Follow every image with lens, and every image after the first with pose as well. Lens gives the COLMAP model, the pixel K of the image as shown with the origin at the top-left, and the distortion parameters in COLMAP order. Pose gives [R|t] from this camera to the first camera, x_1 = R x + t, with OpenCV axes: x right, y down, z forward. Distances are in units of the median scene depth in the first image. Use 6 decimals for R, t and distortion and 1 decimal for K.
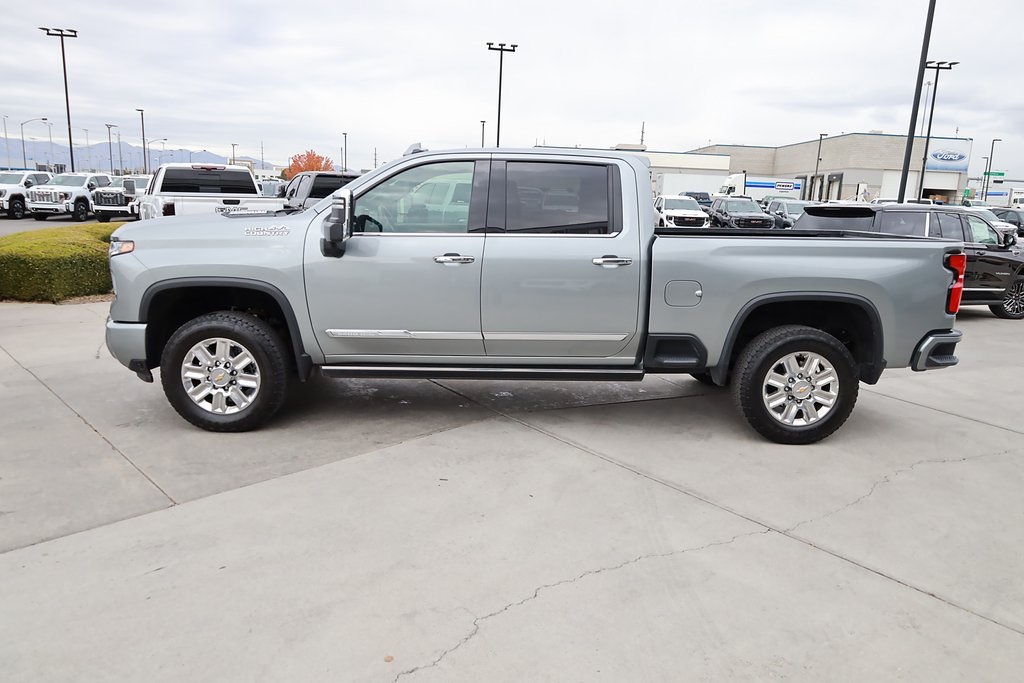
lens RADIAL K [[743.2, 0, 521.4], [0, 743.2, 343.6], [0, 0, 1]] dist [-0.011847, 0.002161]
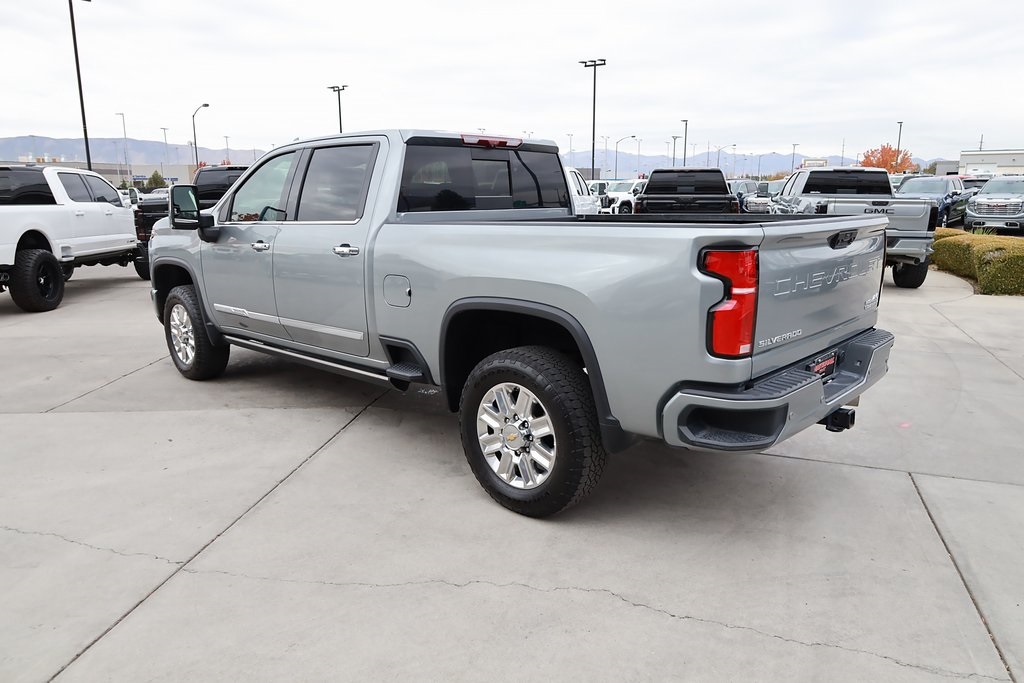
lens RADIAL K [[743.2, 0, 518.8], [0, 743.2, 335.8], [0, 0, 1]] dist [-0.011847, 0.002161]
pose [[0.682239, 0.100829, -0.724143, 0.869609], [-0.110068, 0.993321, 0.034611, -0.057976], [0.722797, 0.056092, 0.688780, 0.500087]]
